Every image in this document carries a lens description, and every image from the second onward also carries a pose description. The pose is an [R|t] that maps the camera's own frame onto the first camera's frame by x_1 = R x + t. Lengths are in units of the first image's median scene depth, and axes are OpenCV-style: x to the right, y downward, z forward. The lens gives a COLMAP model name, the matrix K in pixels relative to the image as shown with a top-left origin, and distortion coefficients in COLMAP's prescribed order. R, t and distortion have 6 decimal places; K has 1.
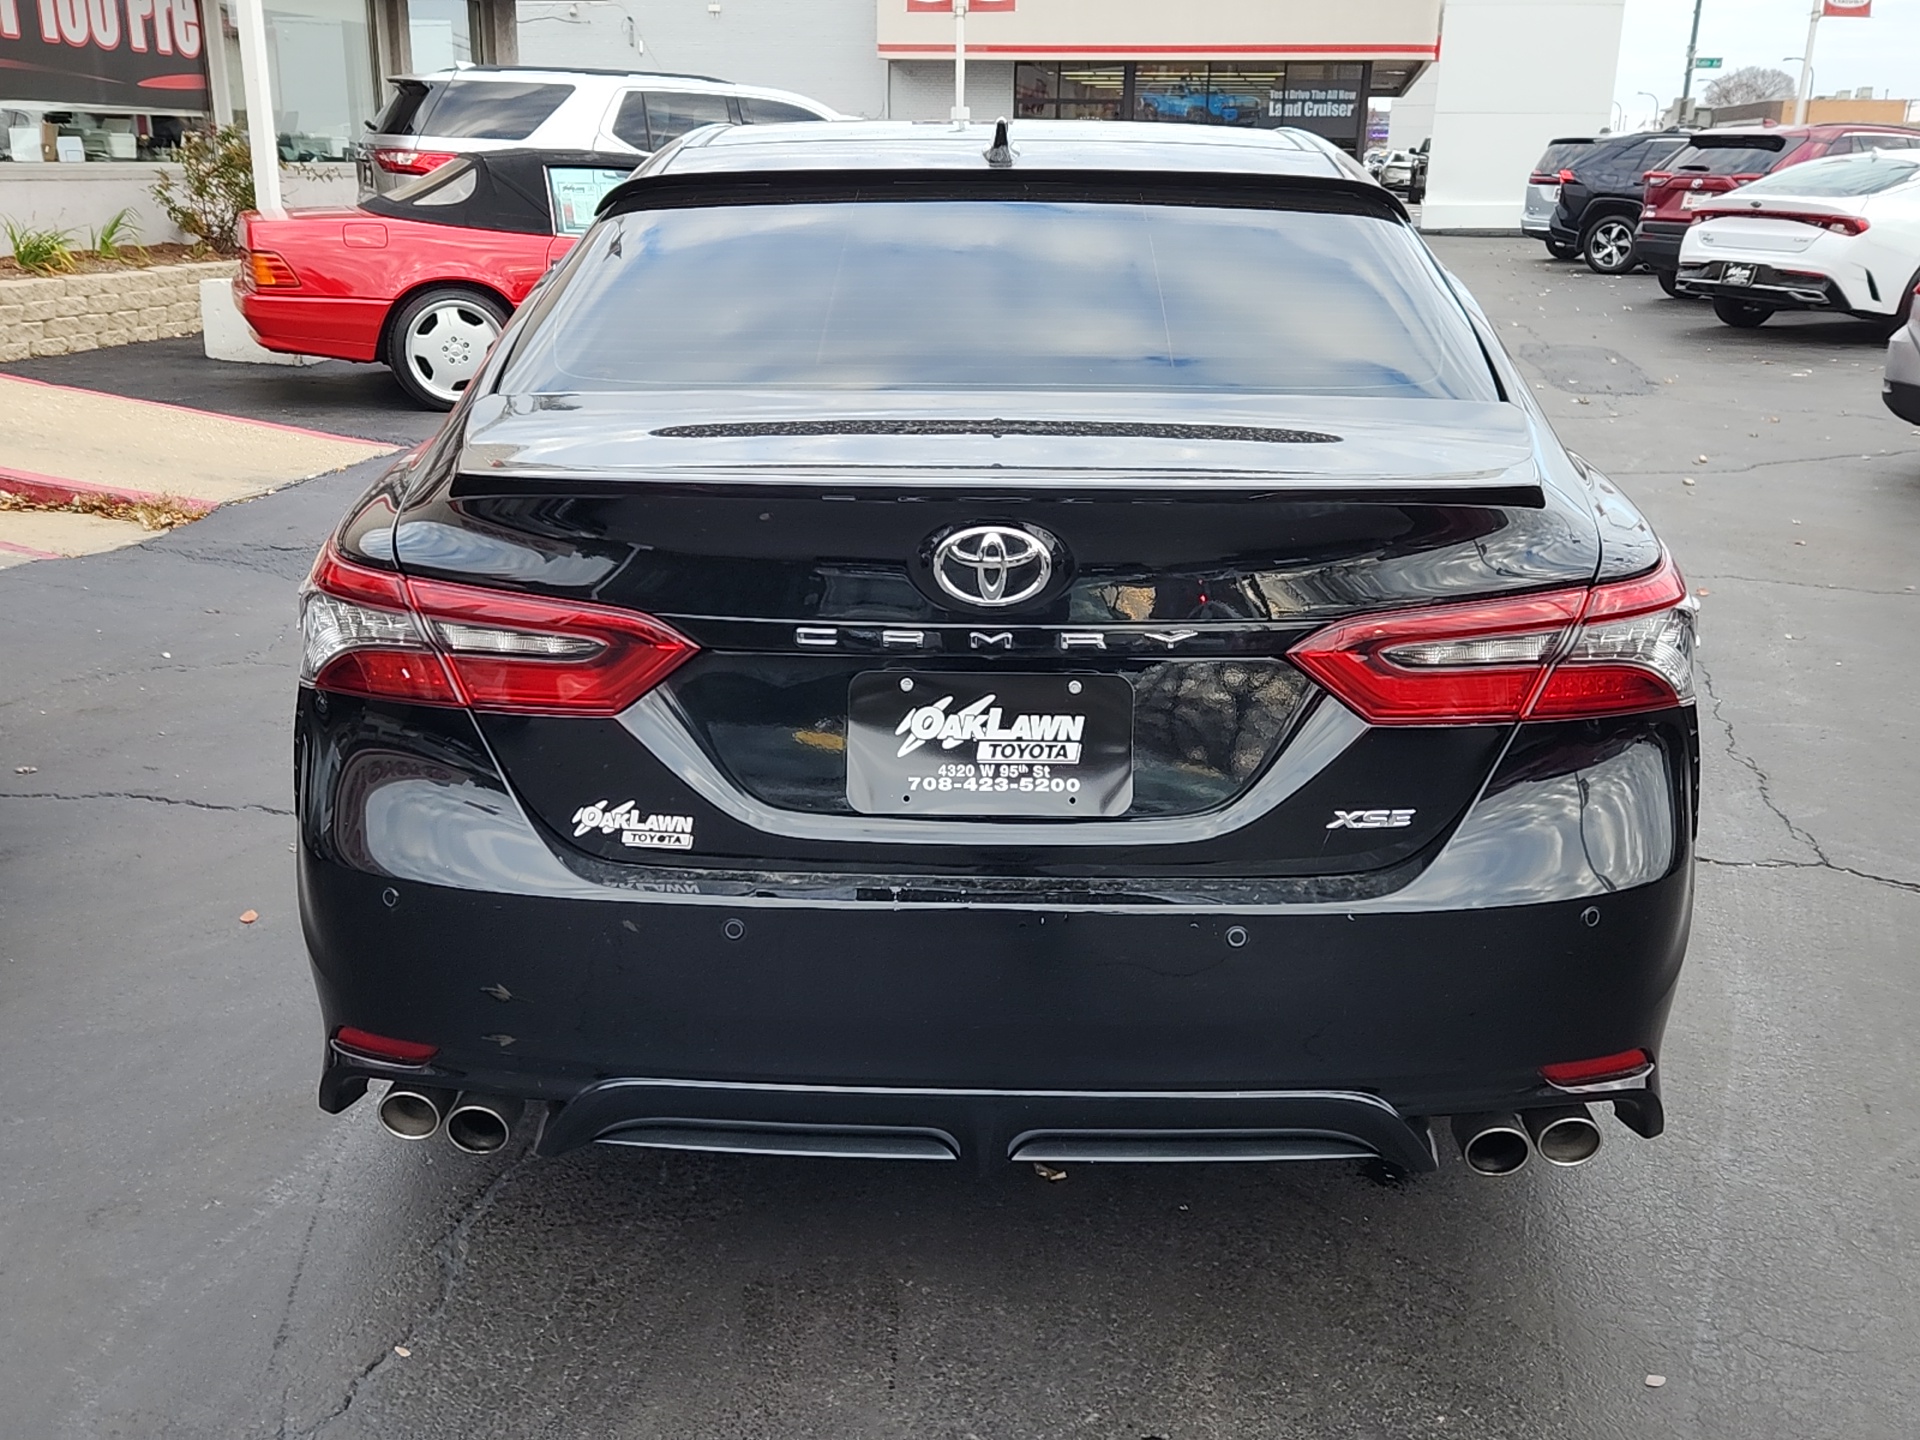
lens RADIAL K [[1803.3, 0, 968.5], [0, 1803.3, 706.0], [0, 0, 1]] dist [0.048043, -0.000184]
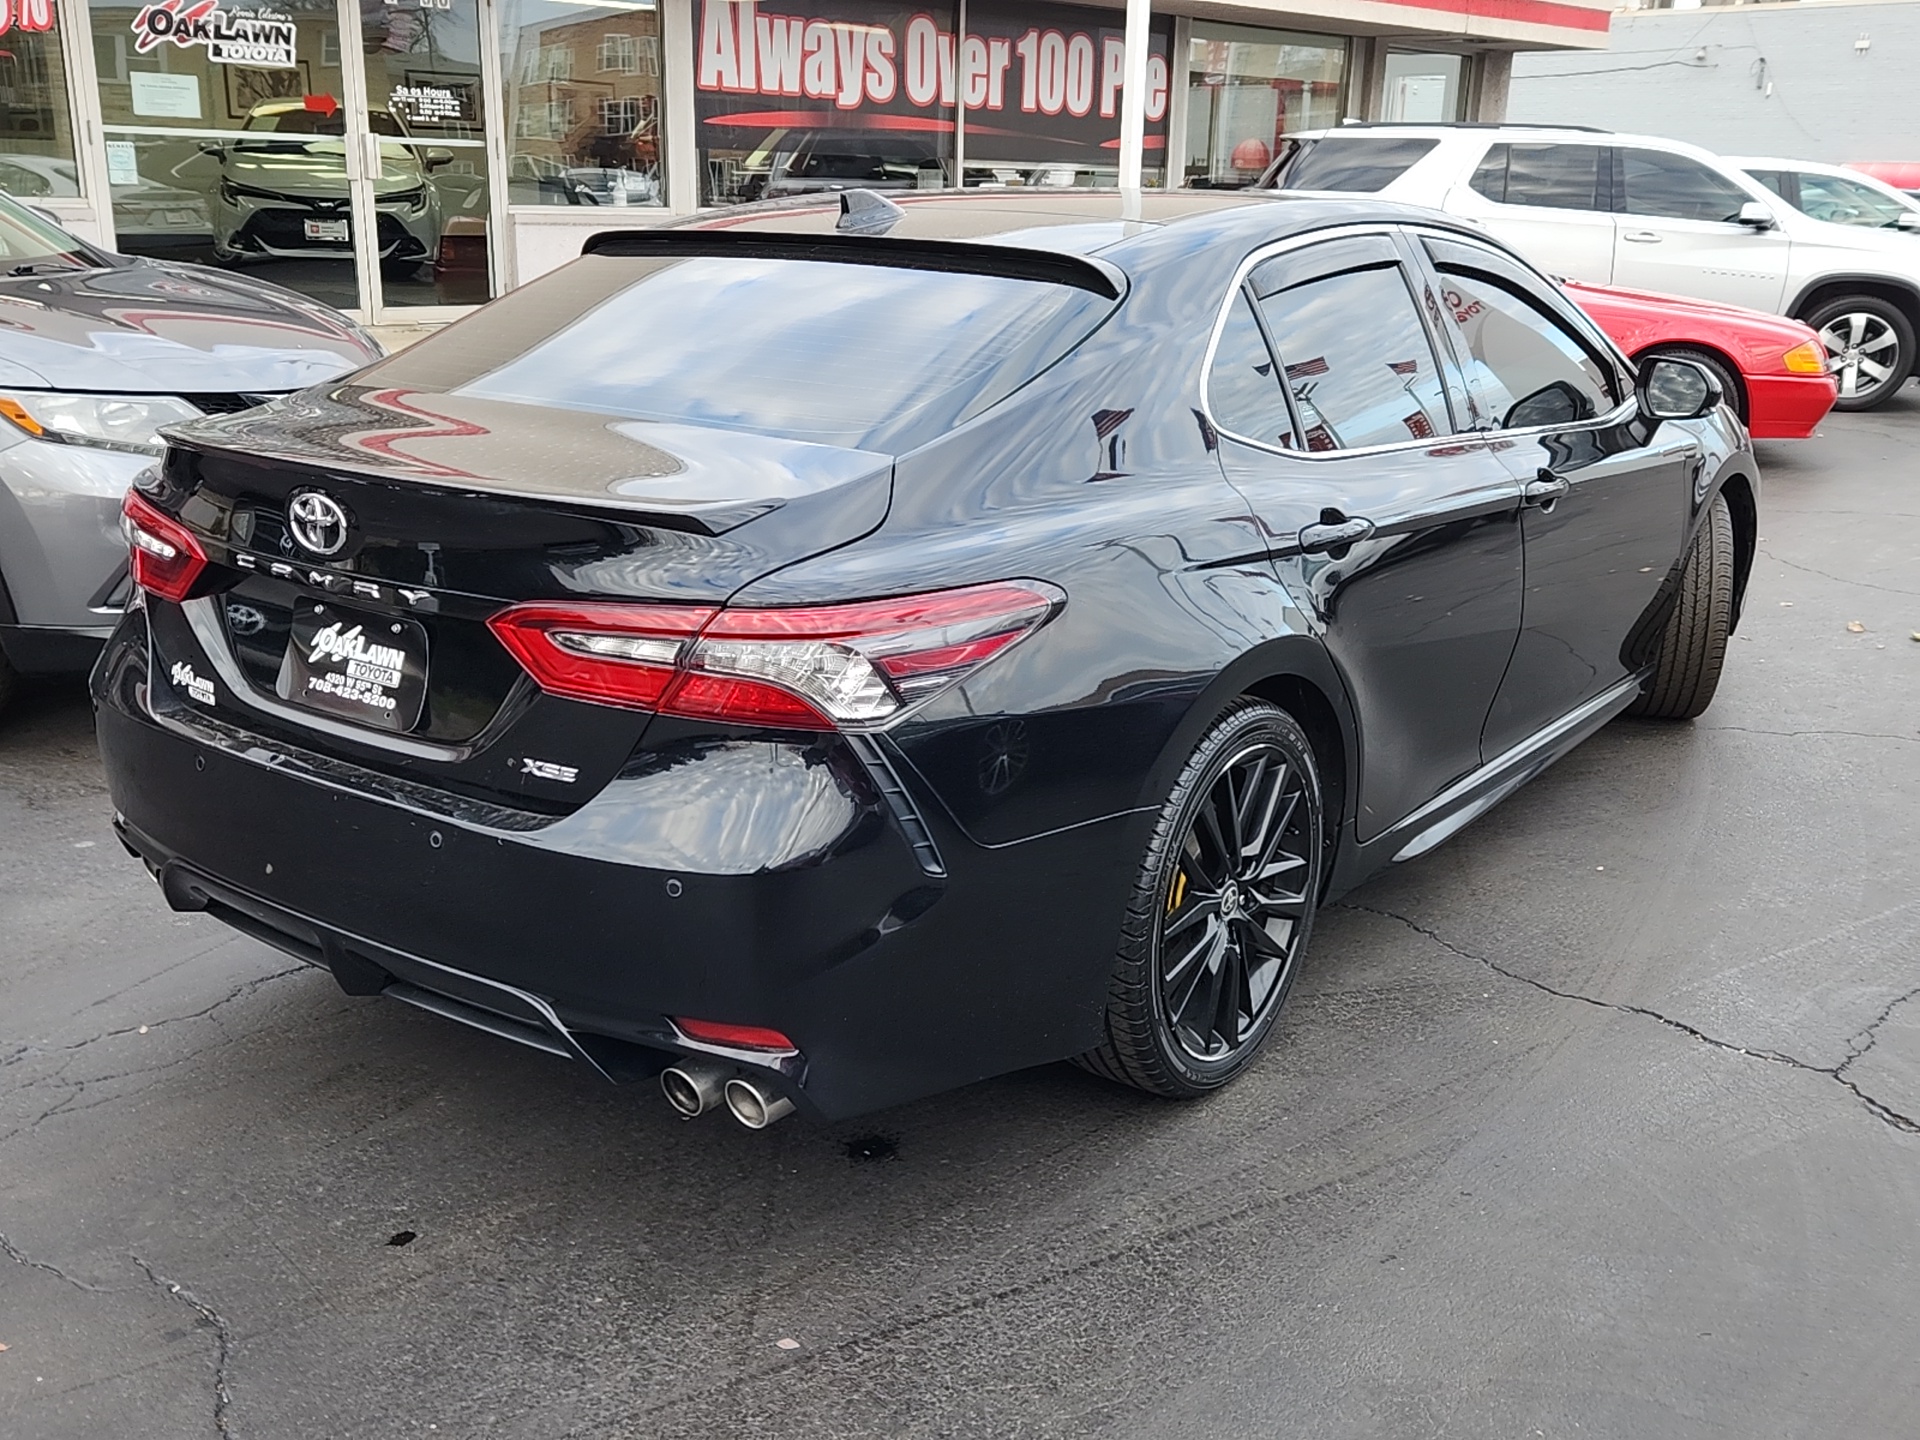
lens RADIAL K [[1803.3, 0, 968.5], [0, 1803.3, 706.0], [0, 0, 1]] dist [0.048043, -0.000184]
pose [[0.830253, 0.164054, -0.532697, 1.087098], [-0.176703, 0.983877, 0.027599, -0.062963], [0.528636, 0.071215, 0.845856, 0.117544]]
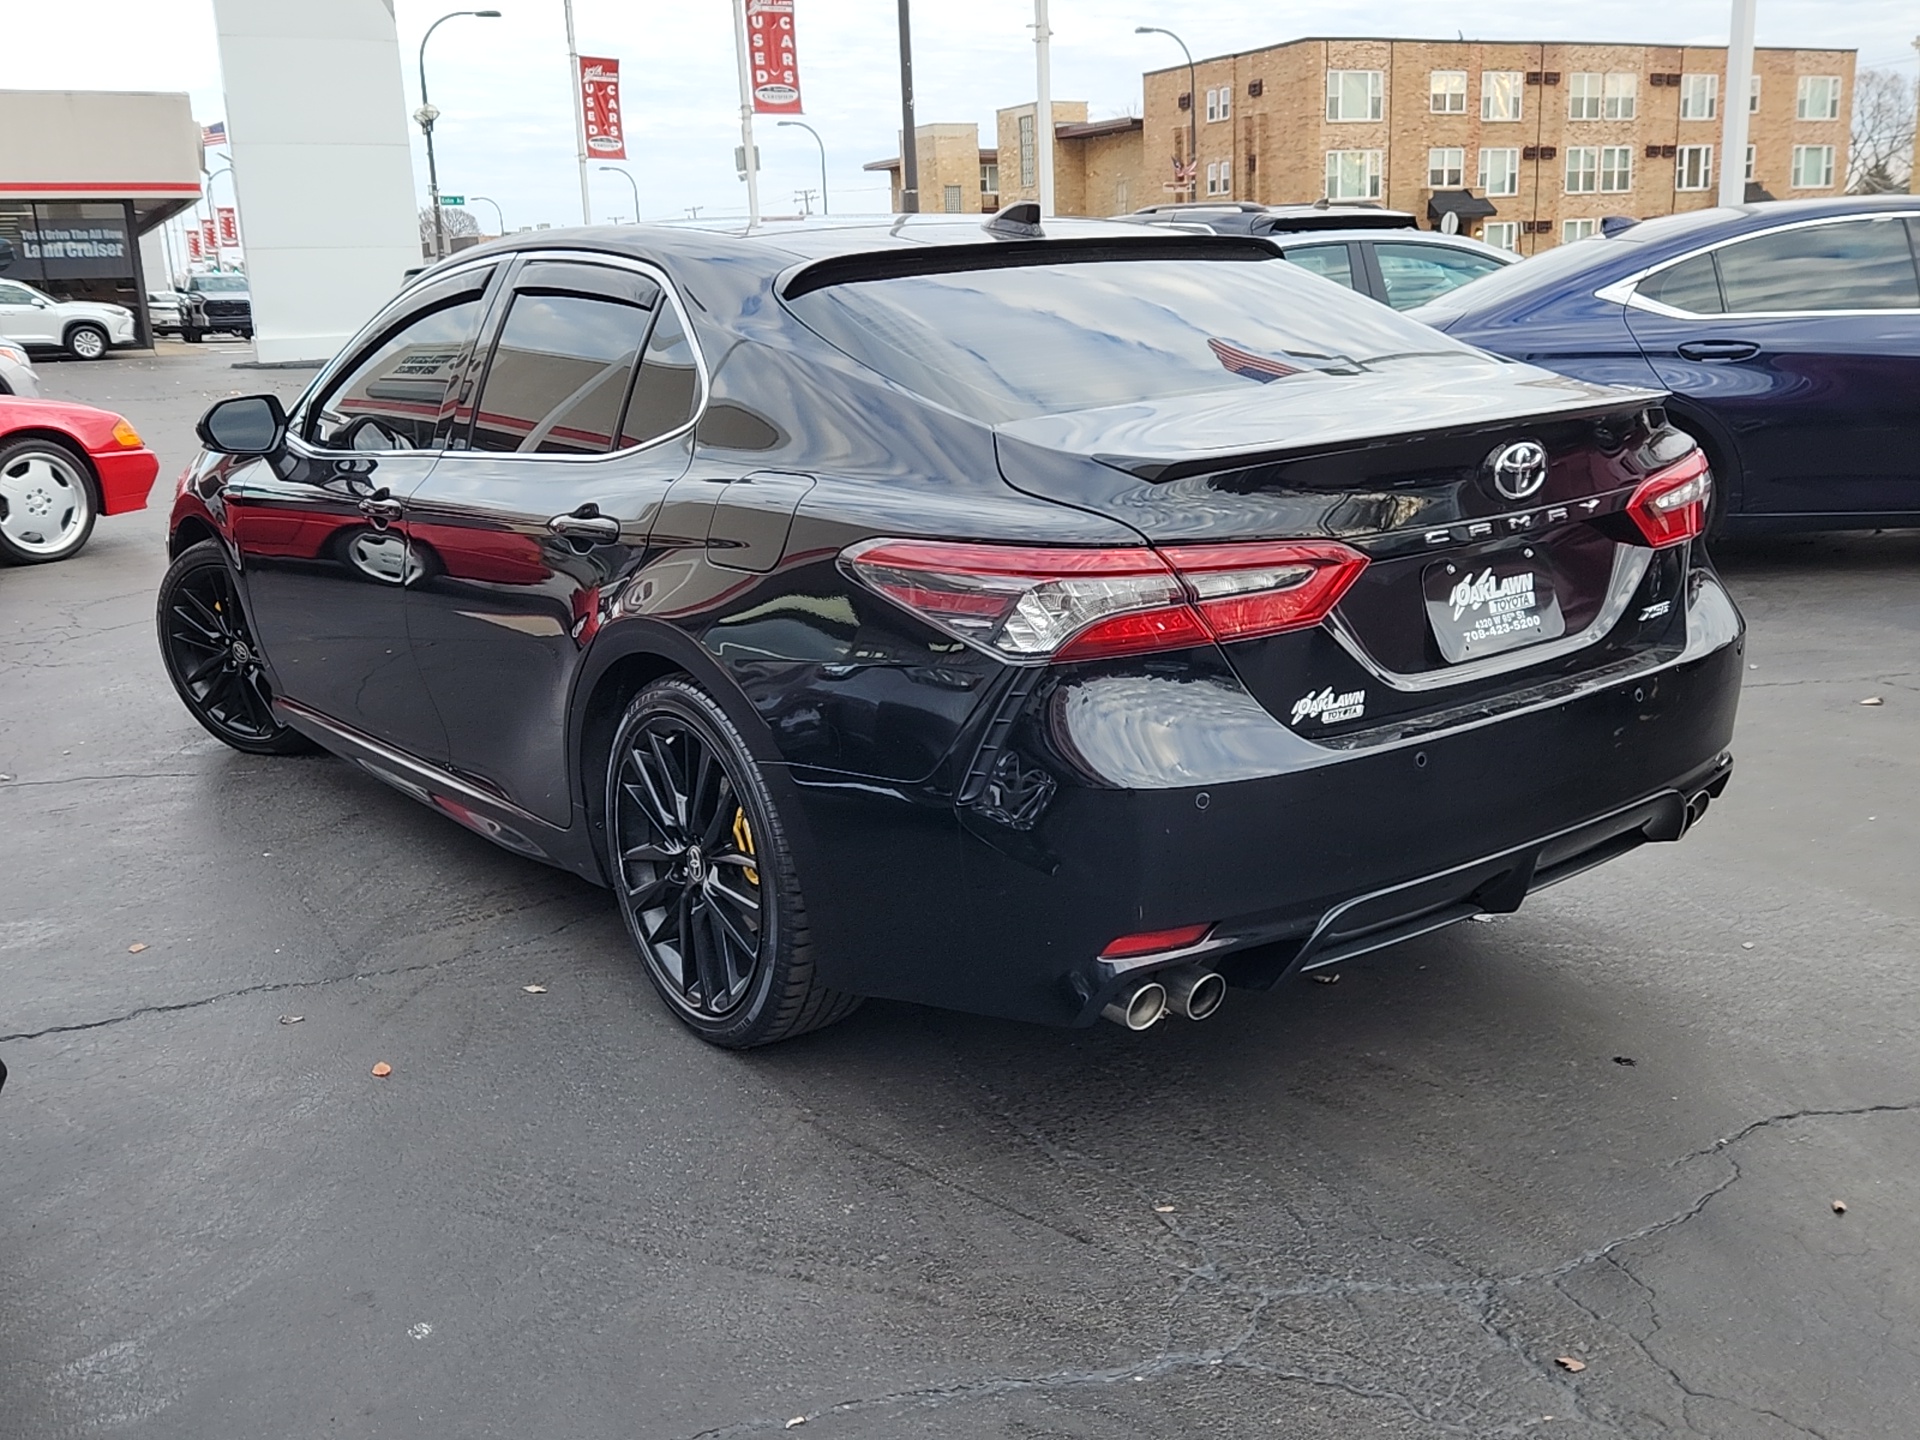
lens RADIAL K [[1803.3, 0, 968.5], [0, 1803.3, 706.0], [0, 0, 1]] dist [0.048043, -0.000184]
pose [[0.783224, -0.187471, 0.592802, -1.178975], [0.228321, 0.973566, 0.006223, -0.002580], [-0.578298, 0.130475, 0.805324, 0.090114]]
